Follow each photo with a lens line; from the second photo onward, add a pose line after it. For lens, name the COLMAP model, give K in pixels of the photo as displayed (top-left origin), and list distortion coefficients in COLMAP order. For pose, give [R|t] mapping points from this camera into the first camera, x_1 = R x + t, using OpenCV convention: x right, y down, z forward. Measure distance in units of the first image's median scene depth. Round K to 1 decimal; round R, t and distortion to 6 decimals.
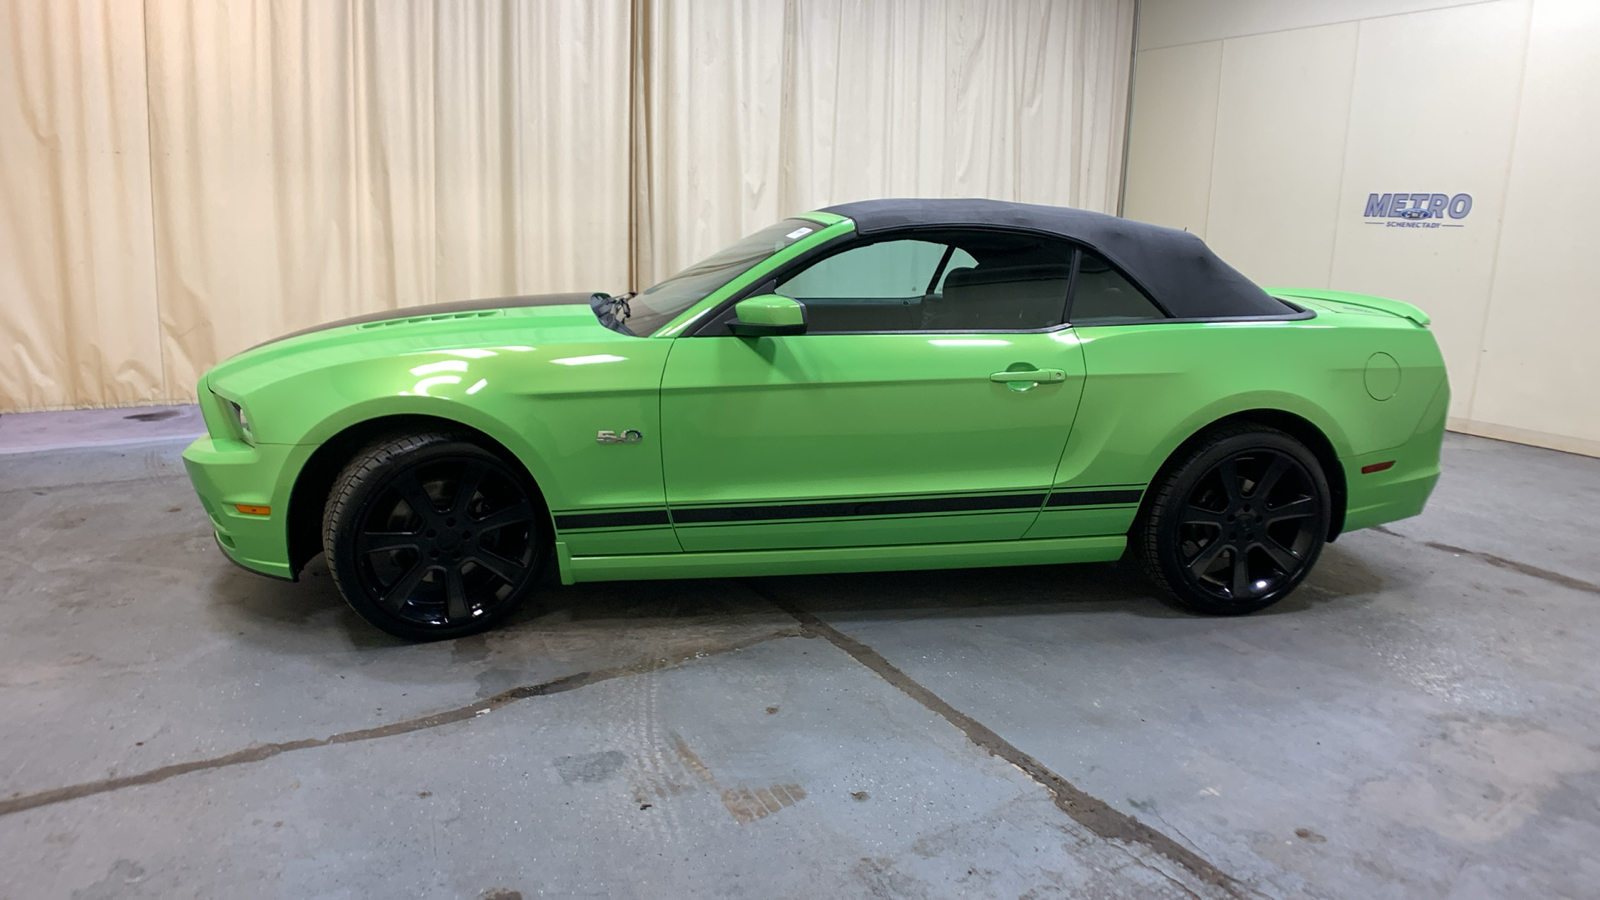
lens RADIAL K [[976.9, 0, 781.5], [0, 976.9, 399.4], [0, 0, 1]] dist [-0.091584, 0.001521]
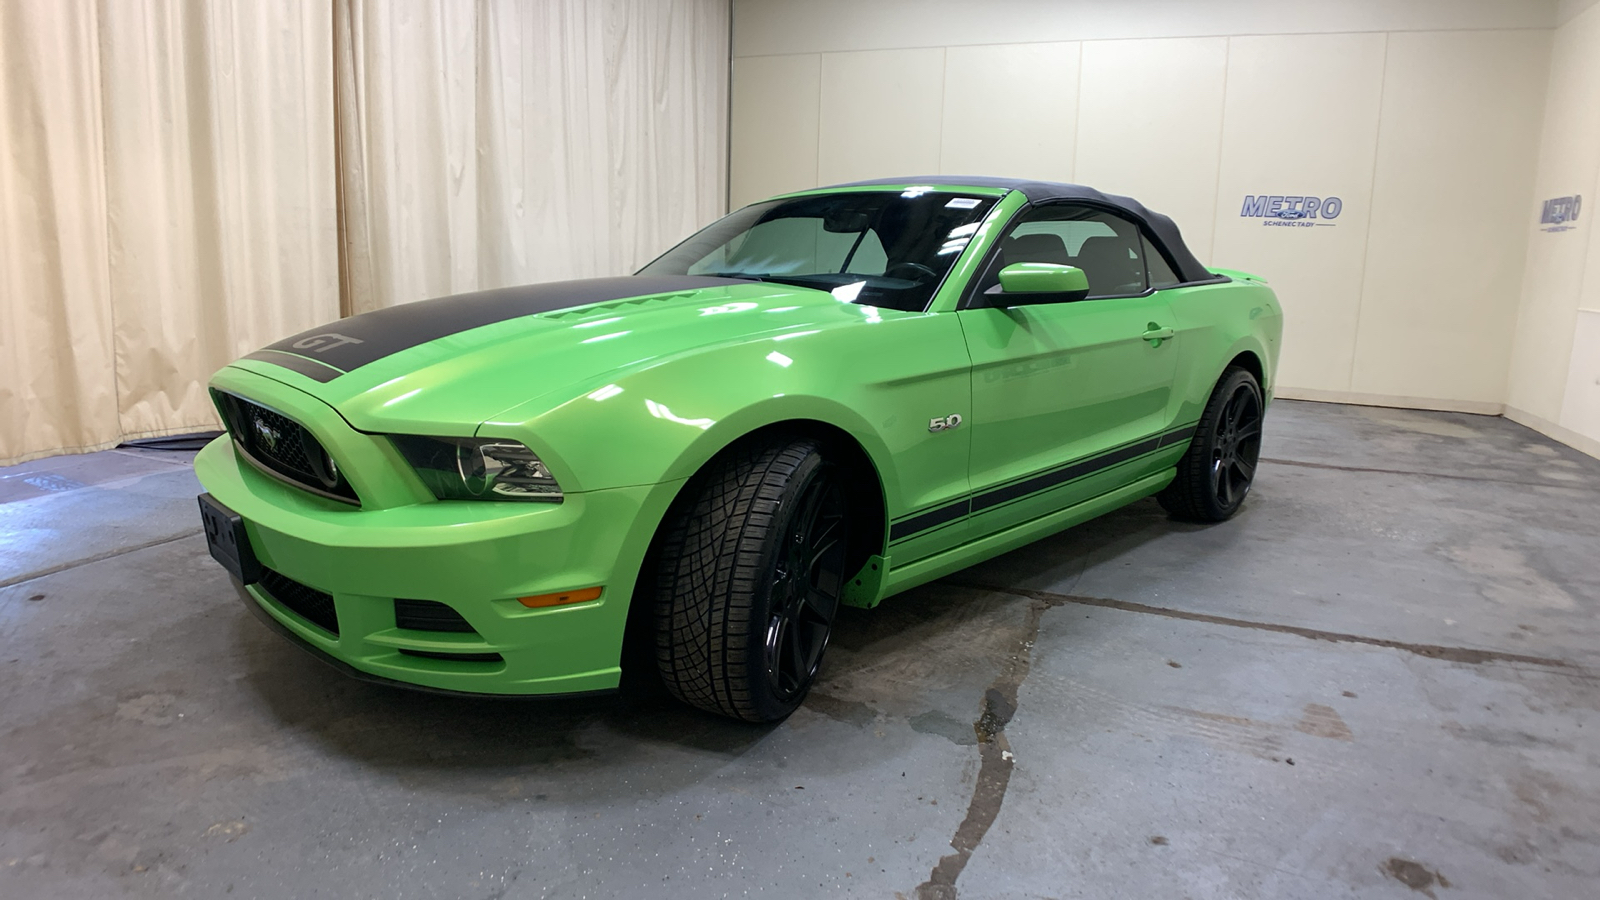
lens RADIAL K [[975.6, 0, 785.3], [0, 975.6, 405.2], [0, 0, 1]] dist [-0.107825, 0.022378]
pose [[0.798918, -0.096616, 0.593629, -0.768167], [0.099419, 0.994649, 0.028083, -0.015649], [-0.593166, 0.036582, 0.804248, 0.361659]]
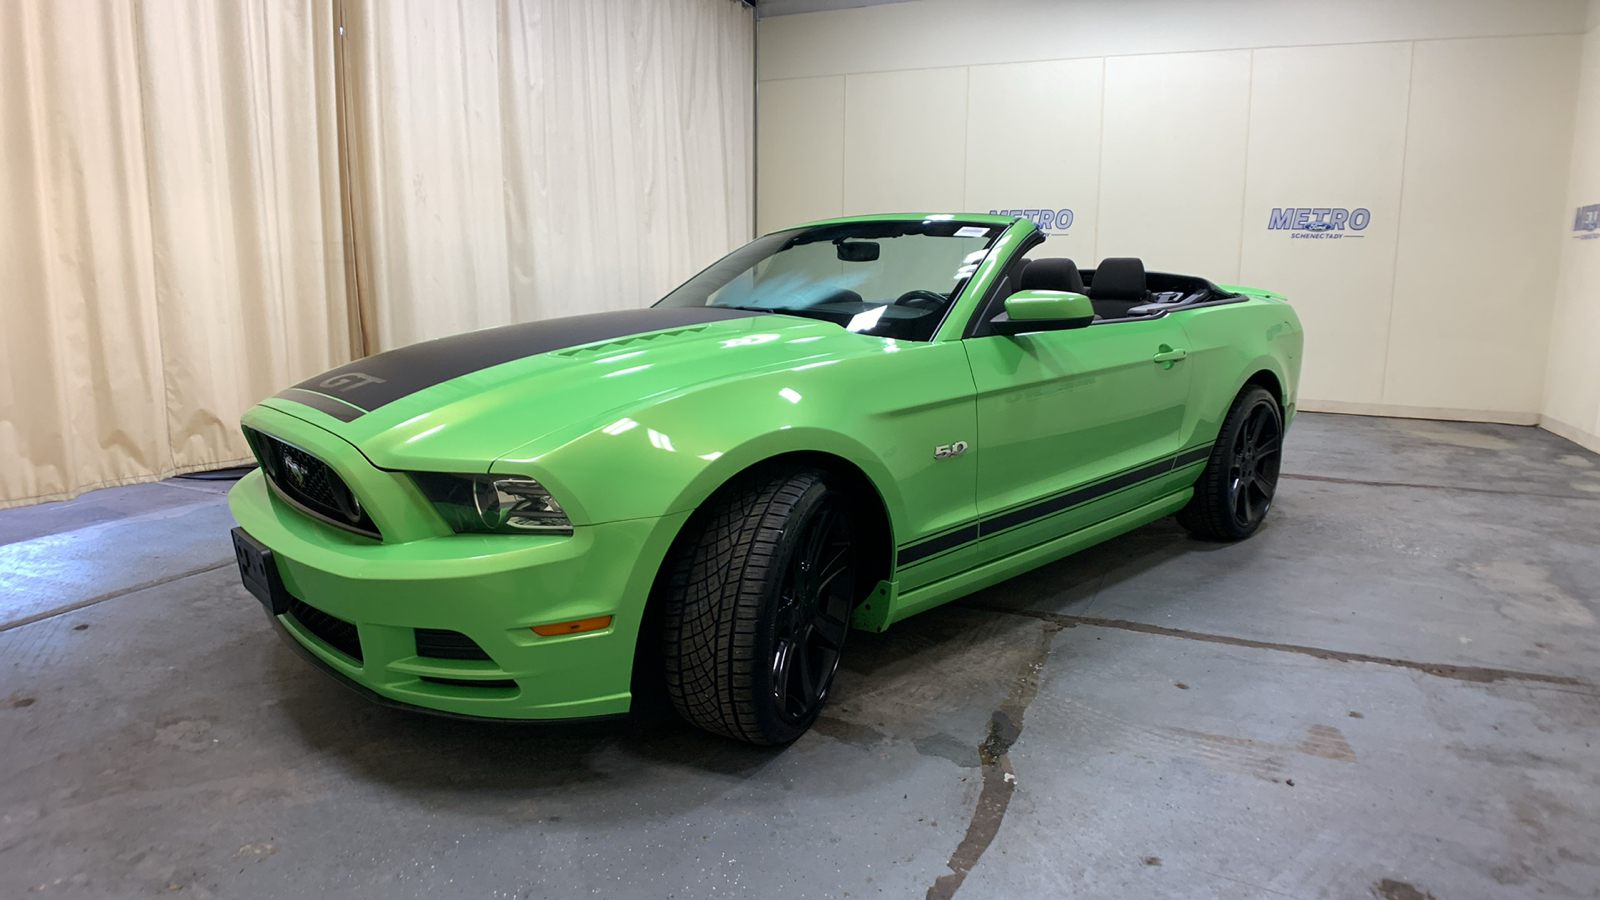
lens RADIAL K [[976.8, 0, 792.4], [0, 976.8, 409.9], [0, 0, 1]] dist [-0.106555, 0.020766]
pose [[0.815947, -0.101000, 0.569237, -0.760164], [0.113922, 0.993405, 0.012964, -0.025716], [-0.566792, 0.054271, 0.822072, 0.326438]]
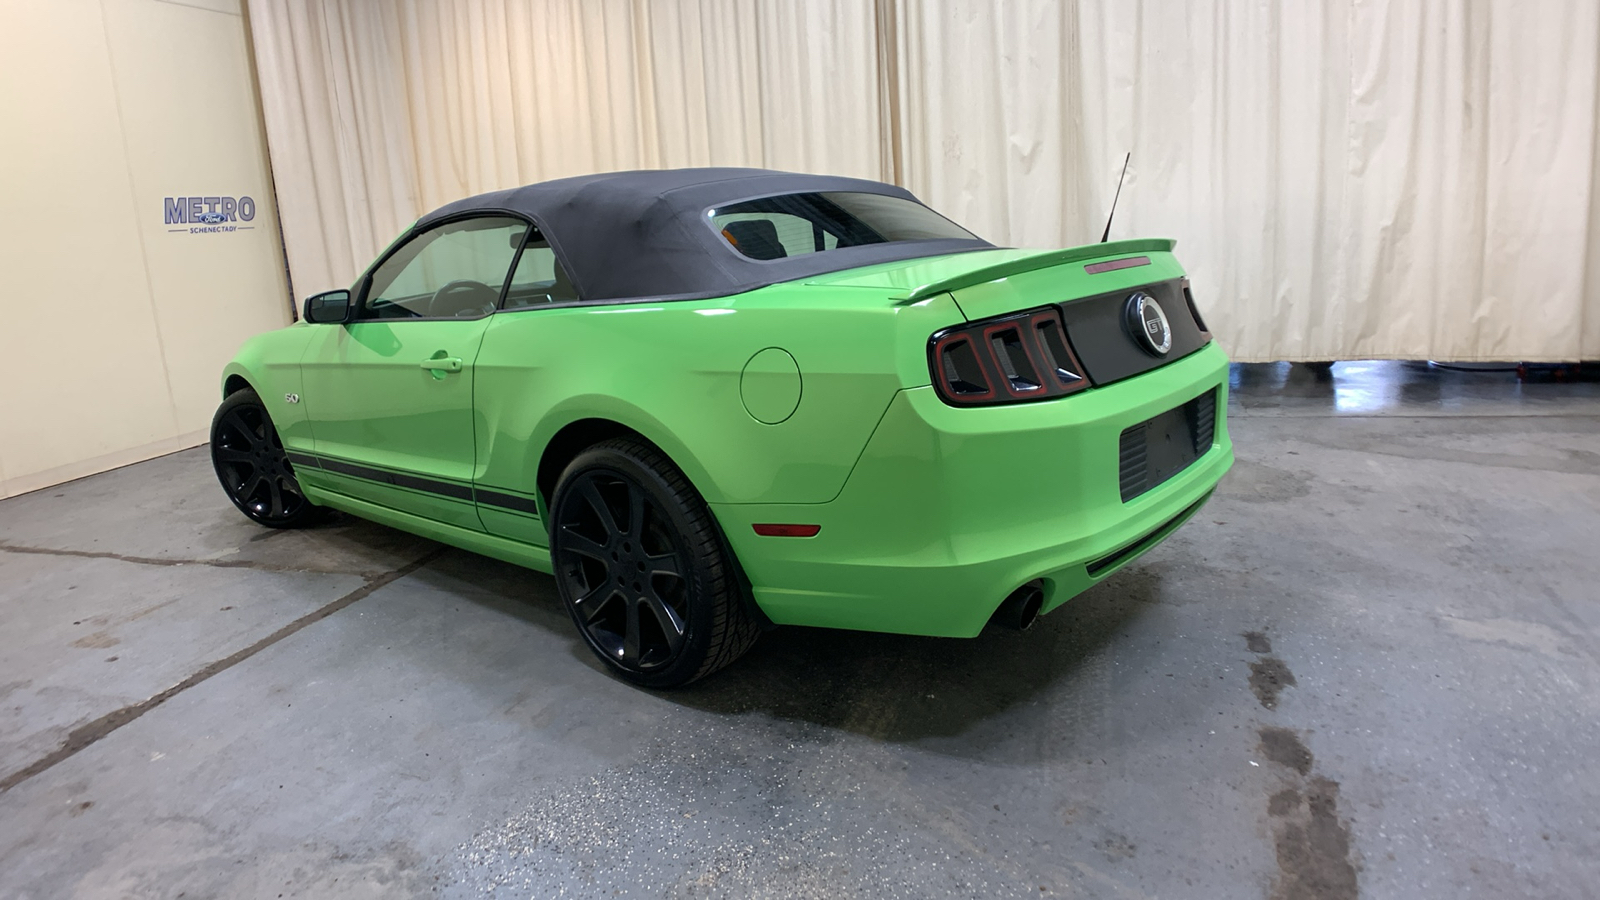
lens RADIAL K [[976.8, 0, 792.4], [0, 976.8, 409.9], [0, 0, 1]] dist [-0.106555, 0.020766]
pose [[0.648140, 0.073741, -0.757943, 1.243647], [-0.044519, 0.997267, 0.058955, -0.054543], [0.760219, -0.004468, 0.649652, 0.637831]]
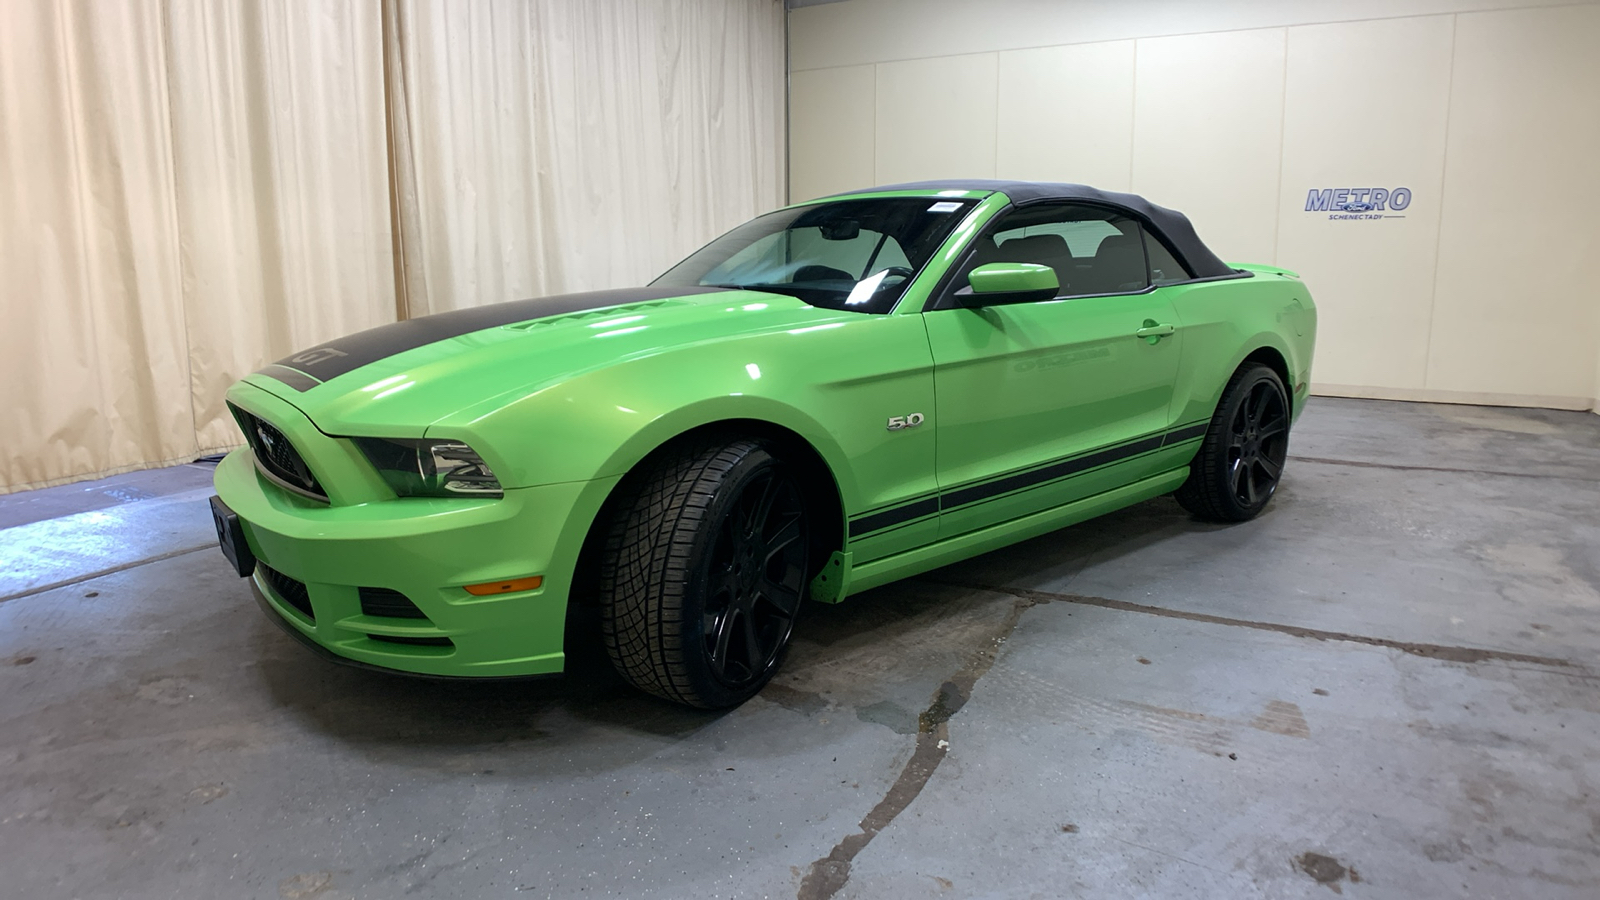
lens RADIAL K [[976.8, 0, 792.4], [0, 976.8, 409.9], [0, 0, 1]] dist [-0.106555, 0.020766]
pose [[0.849447, -0.106843, 0.516744, -0.689352], [0.118625, 0.992886, 0.010290, 0.005793], [-0.514167, 0.052558, 0.856078, 0.269050]]
